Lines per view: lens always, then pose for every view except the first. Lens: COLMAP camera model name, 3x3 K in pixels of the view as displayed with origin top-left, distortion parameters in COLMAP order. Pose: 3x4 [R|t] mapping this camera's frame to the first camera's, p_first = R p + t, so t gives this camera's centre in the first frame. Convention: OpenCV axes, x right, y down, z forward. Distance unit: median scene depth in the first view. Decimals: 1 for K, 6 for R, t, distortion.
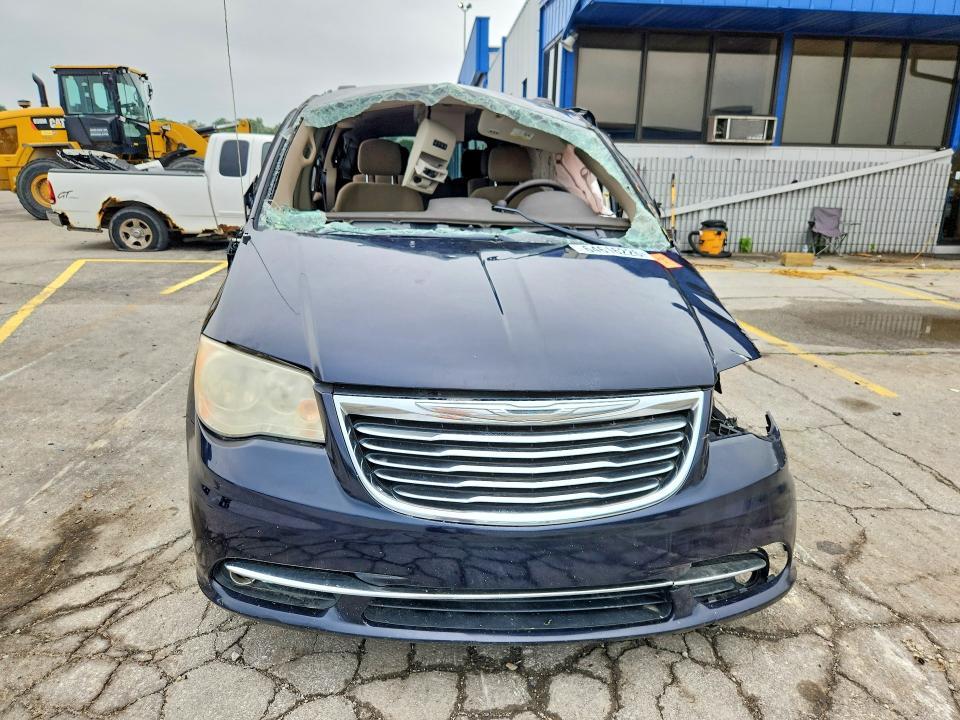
lens RADIAL K [[681.6, 0, 479.2], [0, 681.6, 356.3], [0, 0, 1]] dist [0.023946, -0.007838]
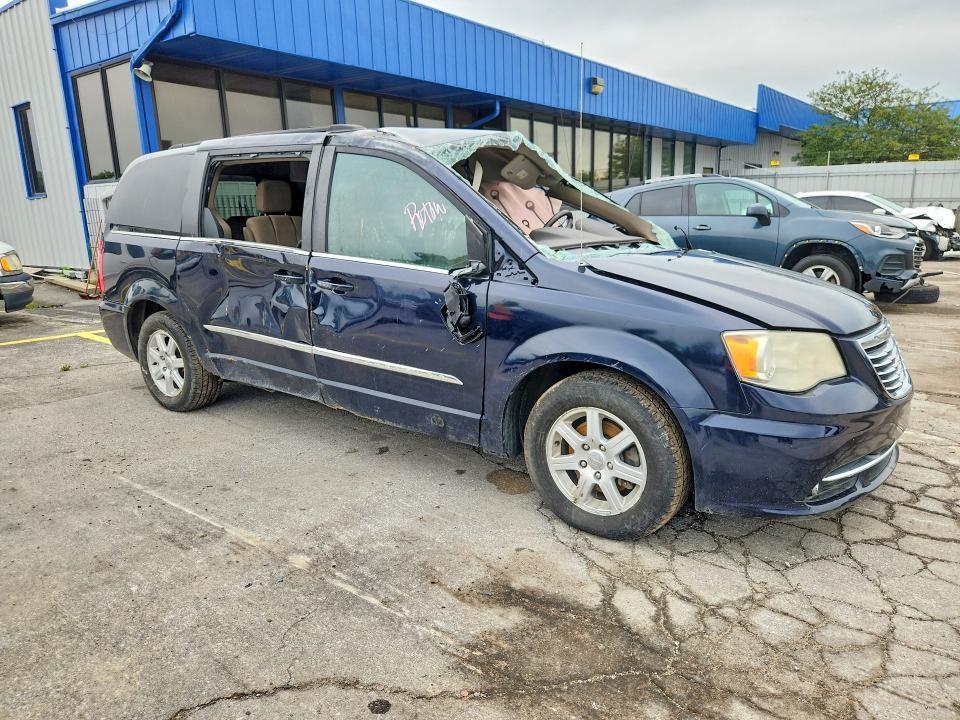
lens RADIAL K [[681.6, 0, 485.0], [0, 681.6, 357.6], [0, 0, 1]] dist [0.023946, -0.007838]
pose [[0.668014, -0.207453, 0.714647, -1.073055], [0.236784, 0.969698, 0.060157, -0.116537], [-0.705472, 0.129031, 0.696894, 0.283317]]
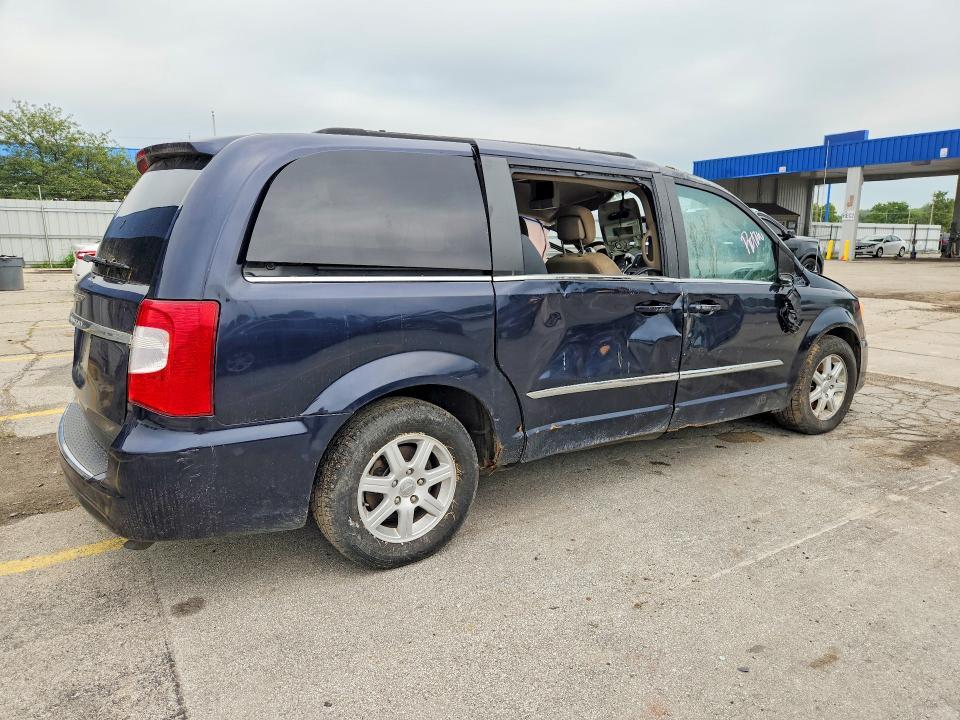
lens RADIAL K [[681.6, 0, 477.3], [0, 681.6, 362.0], [0, 0, 1]] dist [0.023946, -0.007838]
pose [[-0.491276, -0.194786, 0.848945, -1.266591], [0.219309, 0.915609, 0.336993, -0.658692], [-0.842943, 0.351737, -0.407098, 2.197928]]
